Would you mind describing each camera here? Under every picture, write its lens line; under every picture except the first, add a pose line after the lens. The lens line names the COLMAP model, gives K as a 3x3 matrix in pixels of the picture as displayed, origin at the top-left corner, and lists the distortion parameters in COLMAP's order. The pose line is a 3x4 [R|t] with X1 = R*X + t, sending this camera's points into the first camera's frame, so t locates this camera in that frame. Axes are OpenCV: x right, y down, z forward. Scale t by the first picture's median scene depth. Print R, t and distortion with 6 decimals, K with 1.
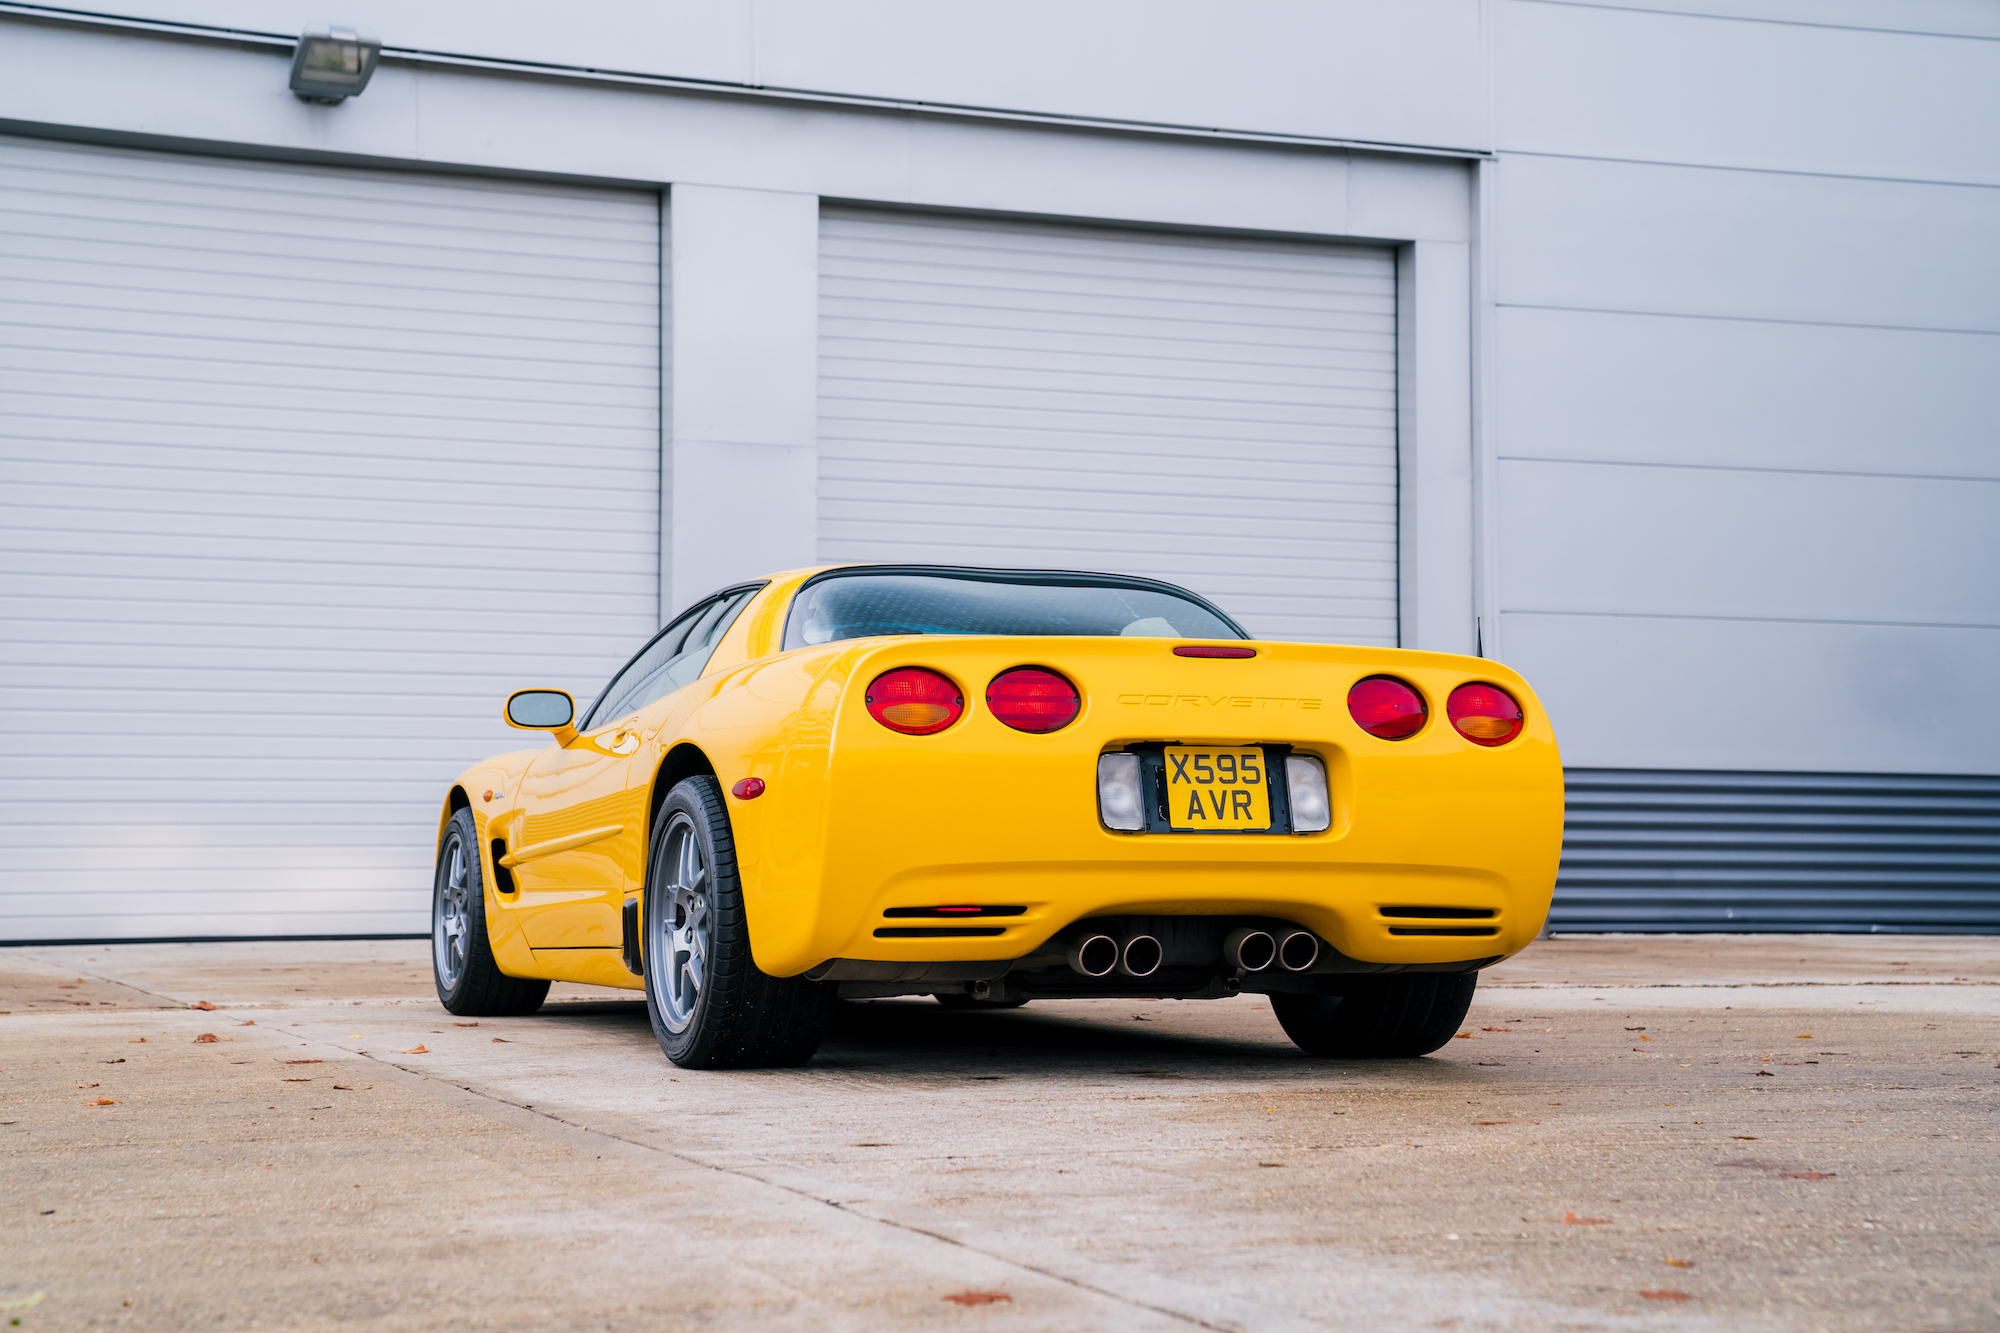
lens RADIAL K [[3354.3, 0, 956.6], [0, 3354.3, 643.1], [0, 0, 1]] dist [0.171191, 0.000000]
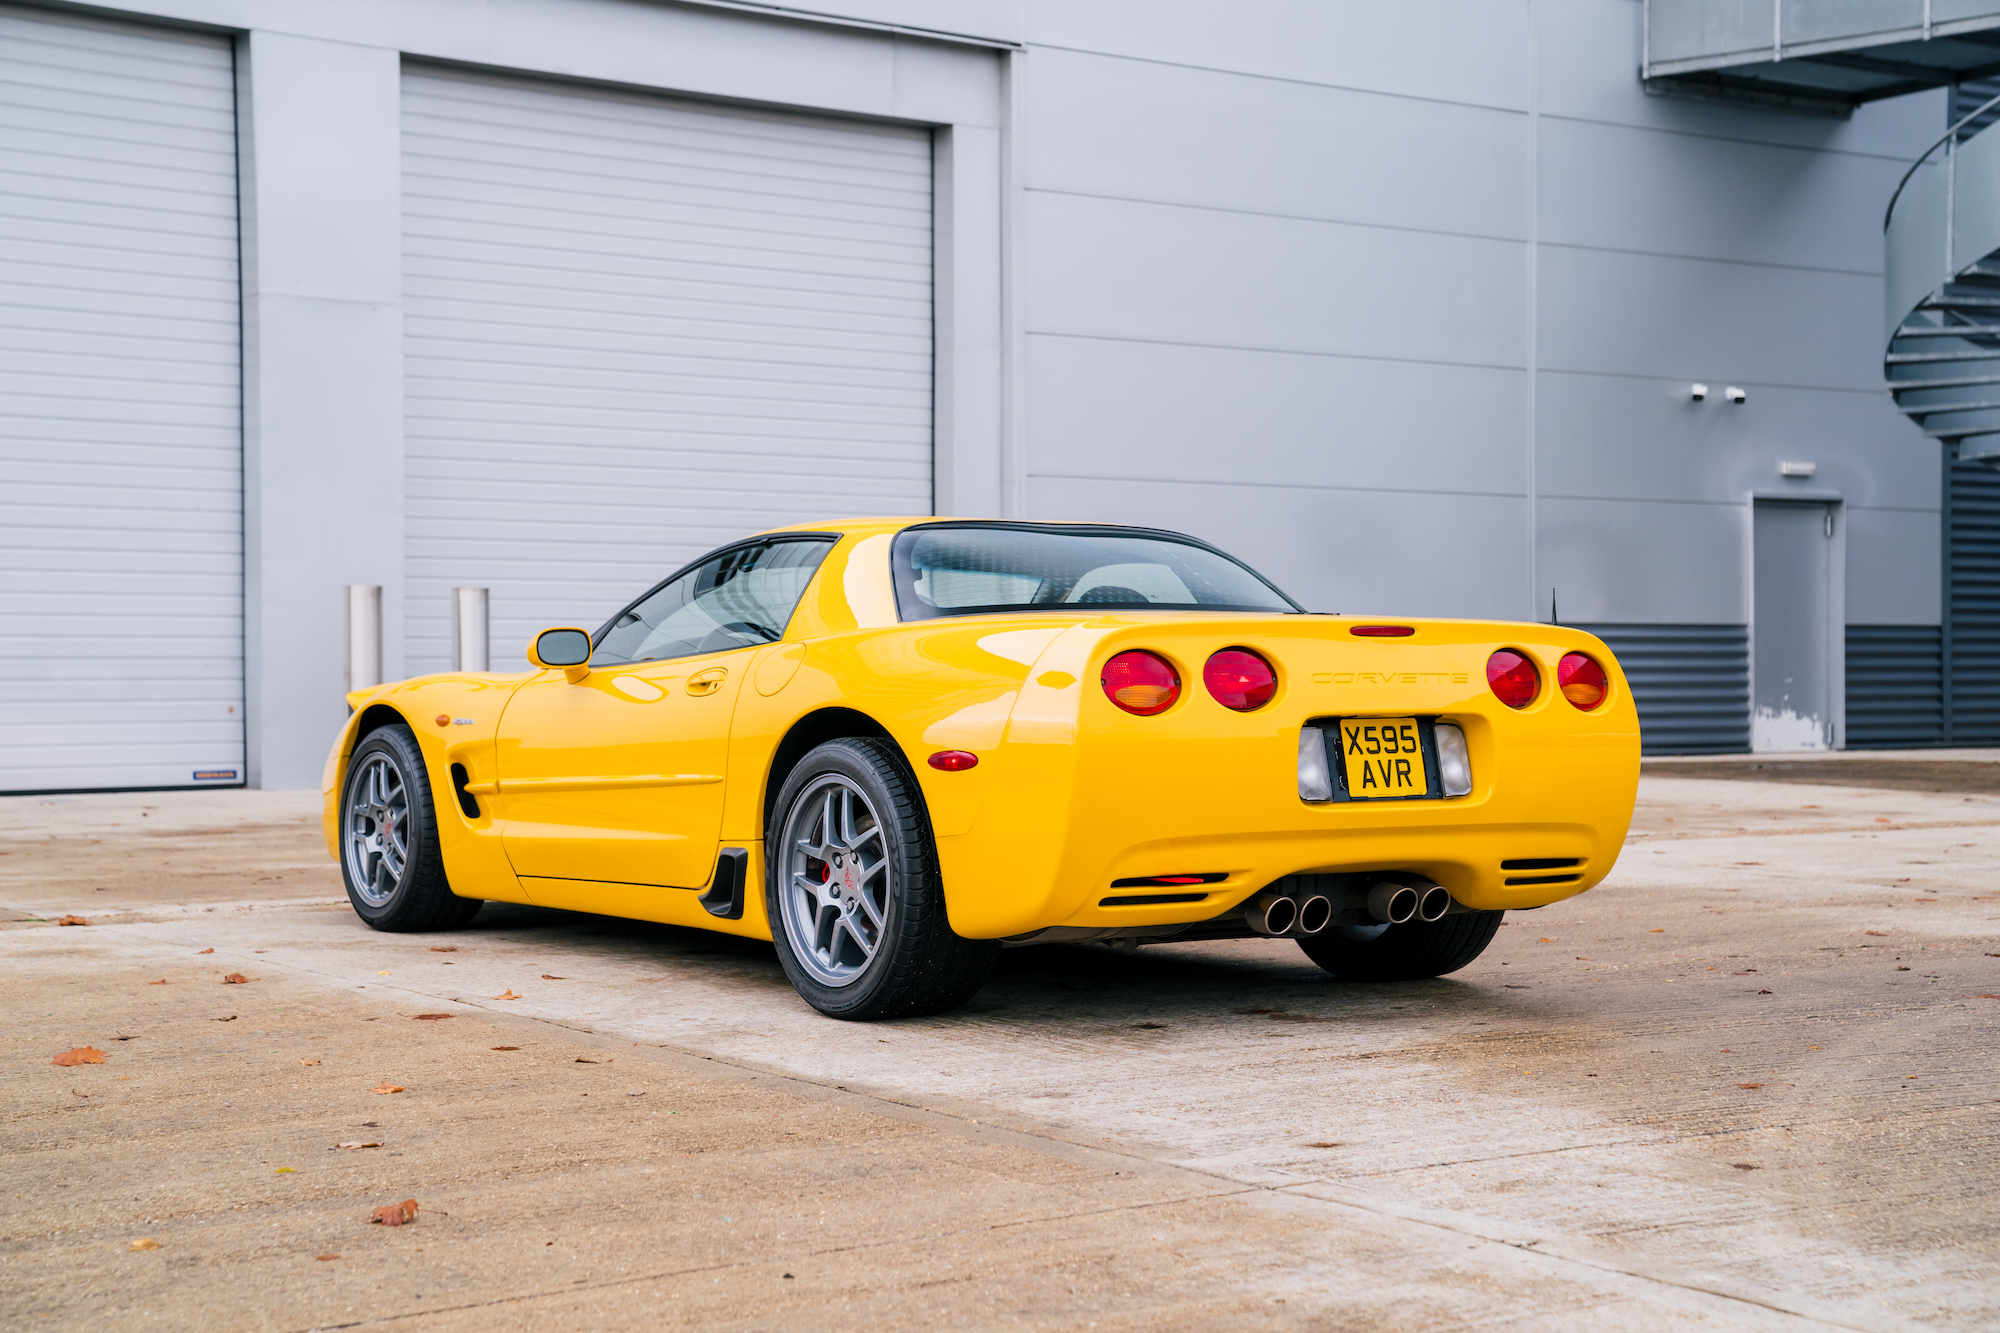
lens RADIAL K [[3117.0, 0, 1002.6], [0, 3117.0, 678.9], [0, 0, 1]] dist [0.249889, 0.000000]
pose [[0.966562, -0.002512, 0.256421, -0.288608], [-0.017343, 0.997022, 0.075140, -0.053568], [-0.255846, -0.077075, 0.963640, 0.068119]]
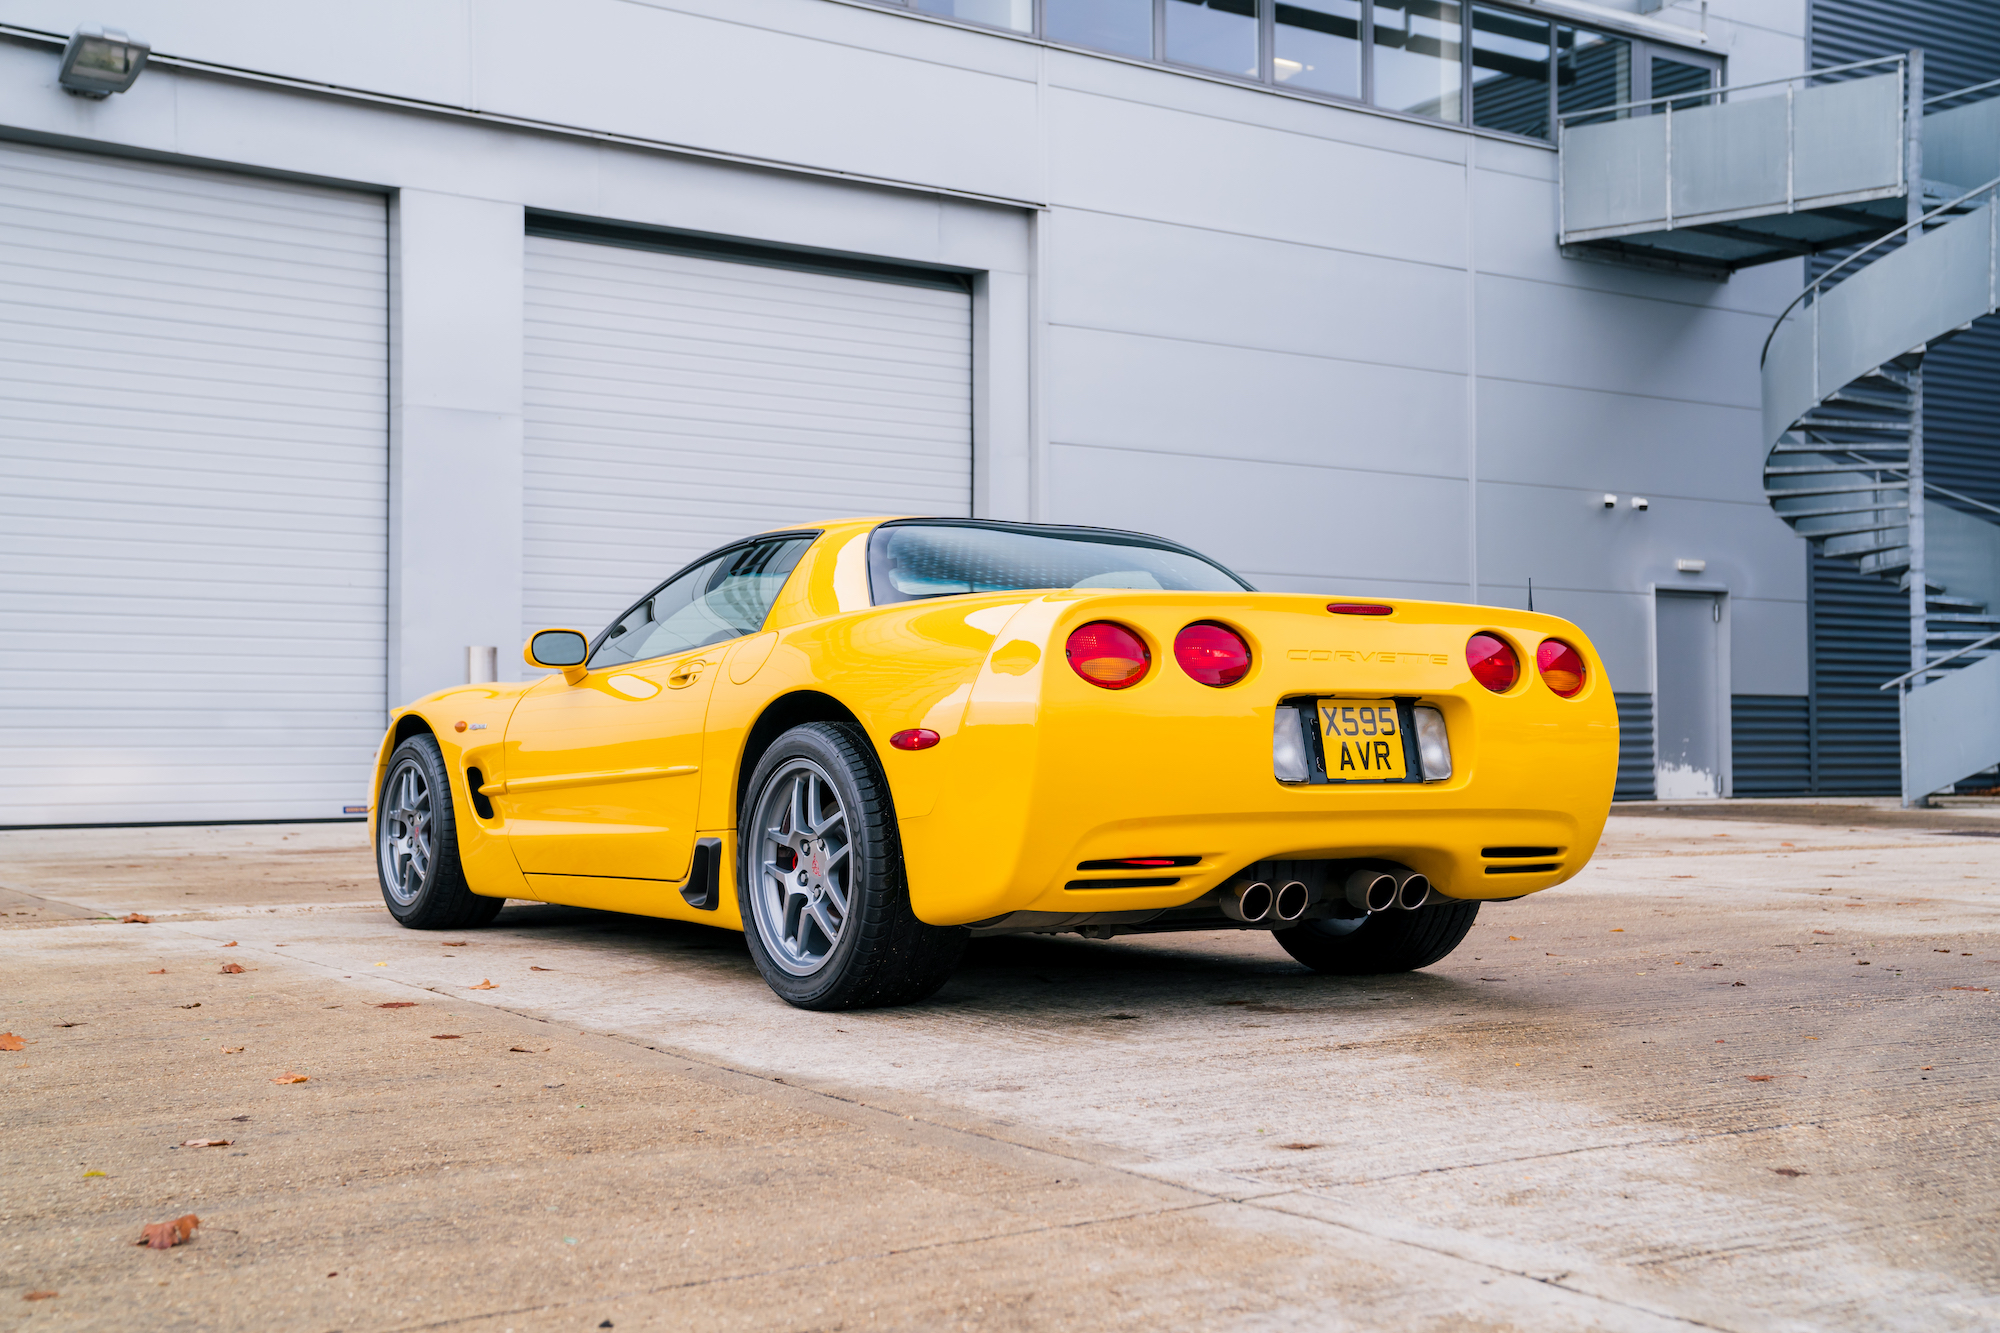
lens RADIAL K [[2394.8, 0, 1007.9], [0, 2394.8, 679.0], [0, 0, 1]] dist [0.099009, 0.000000]
pose [[0.971408, 0.005882, 0.237344, -0.200737], [-0.015966, 0.999048, 0.040587, -0.004019], [-0.236880, -0.043216, 0.970577, 0.295844]]
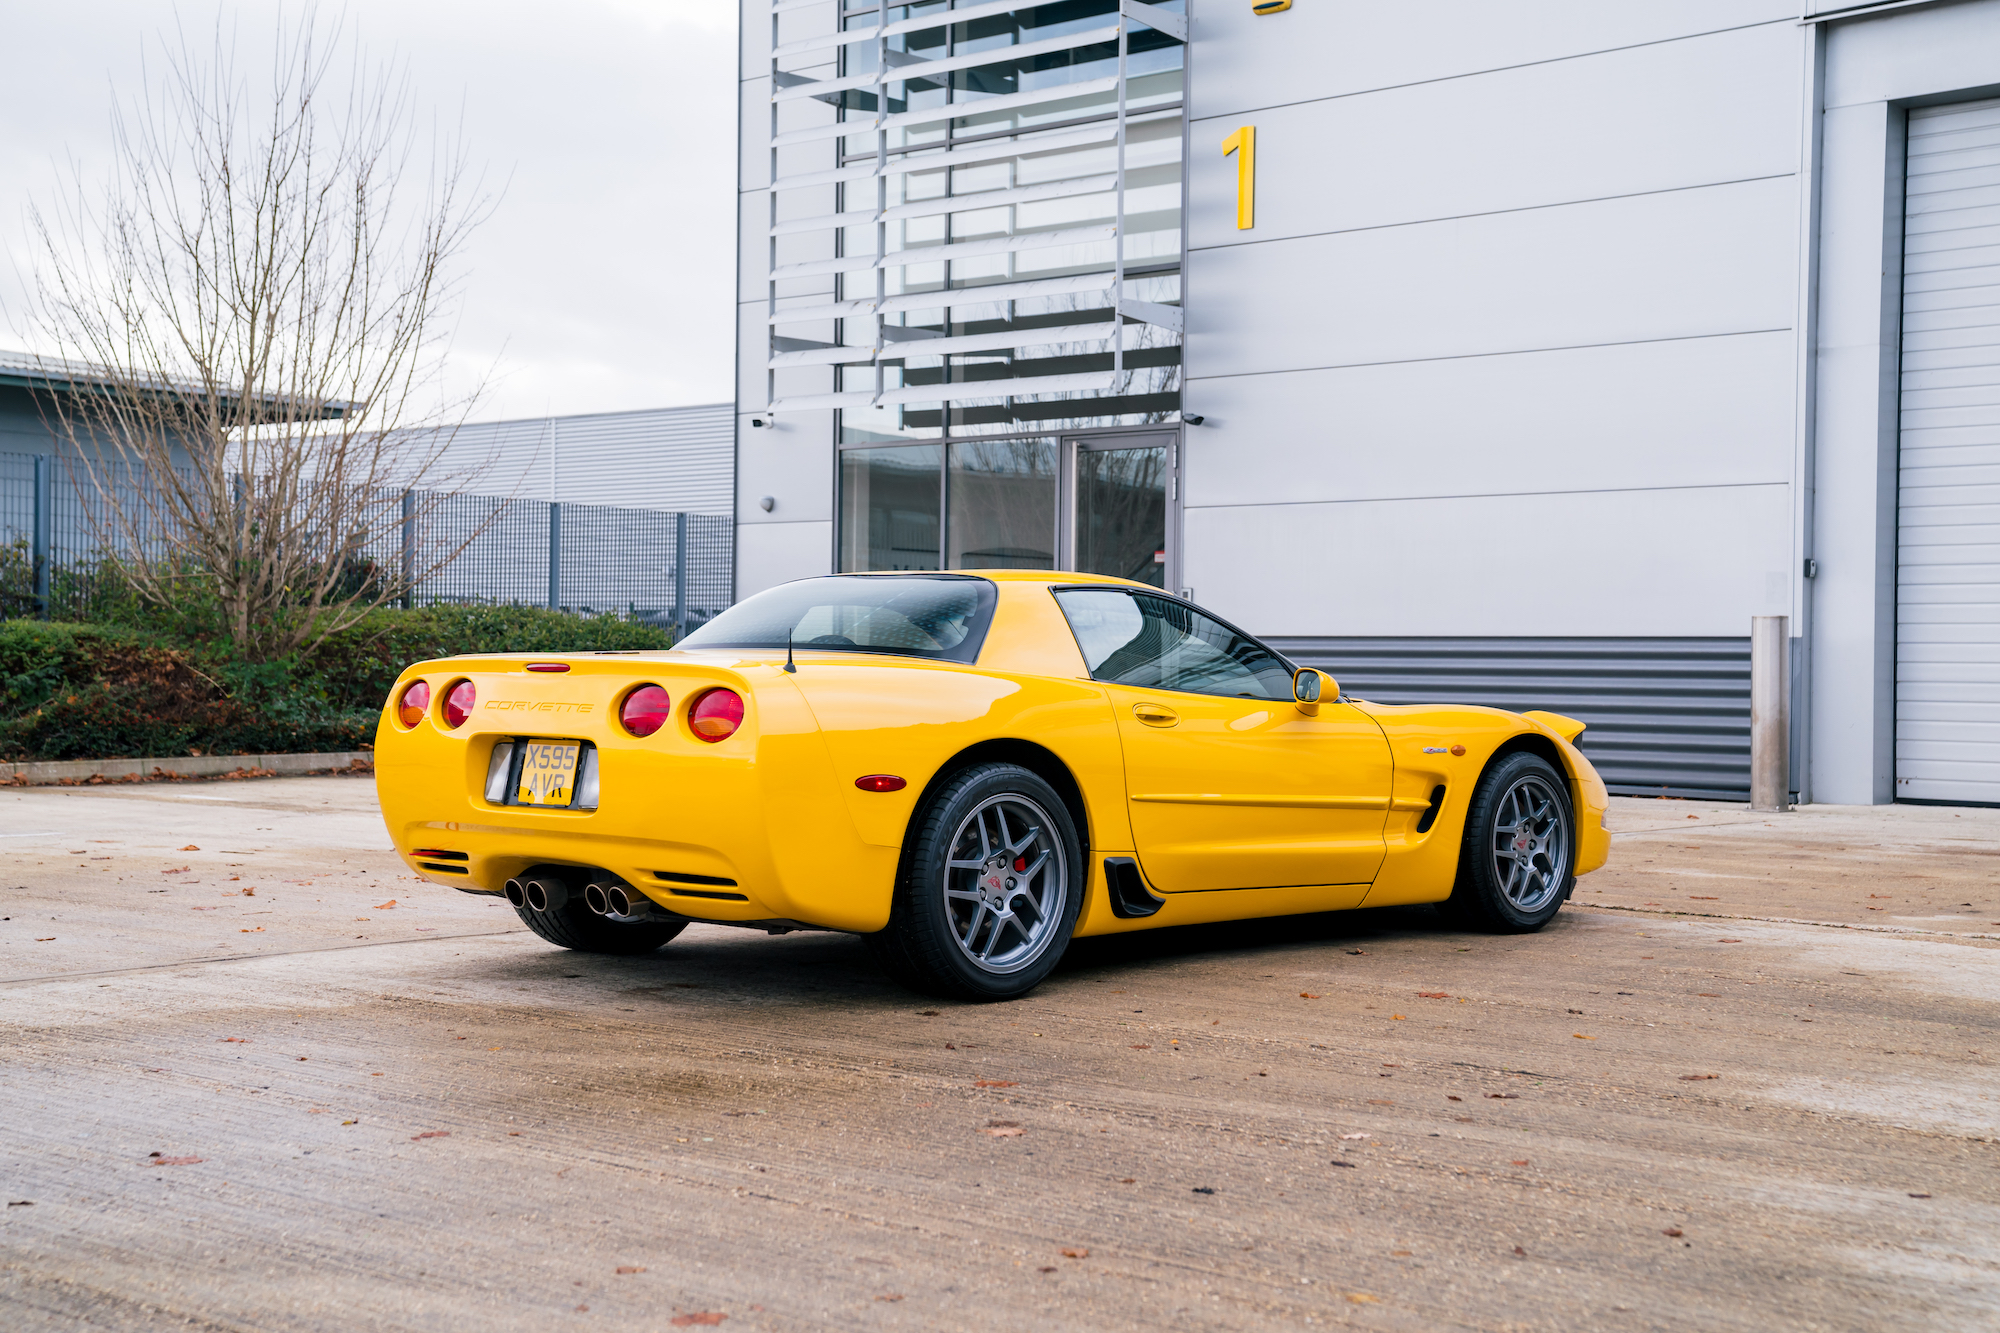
lens RADIAL K [[2811.8, 0, 1015.8], [0, 2811.8, 672.8], [0, 0, 1]] dist [0.259745, 0.000000]
pose [[0.443503, 0.009119, -0.896226, 1.112434], [0.051261, 0.998053, 0.035522, -0.024486], [0.894806, -0.061696, 0.442172, 0.661179]]
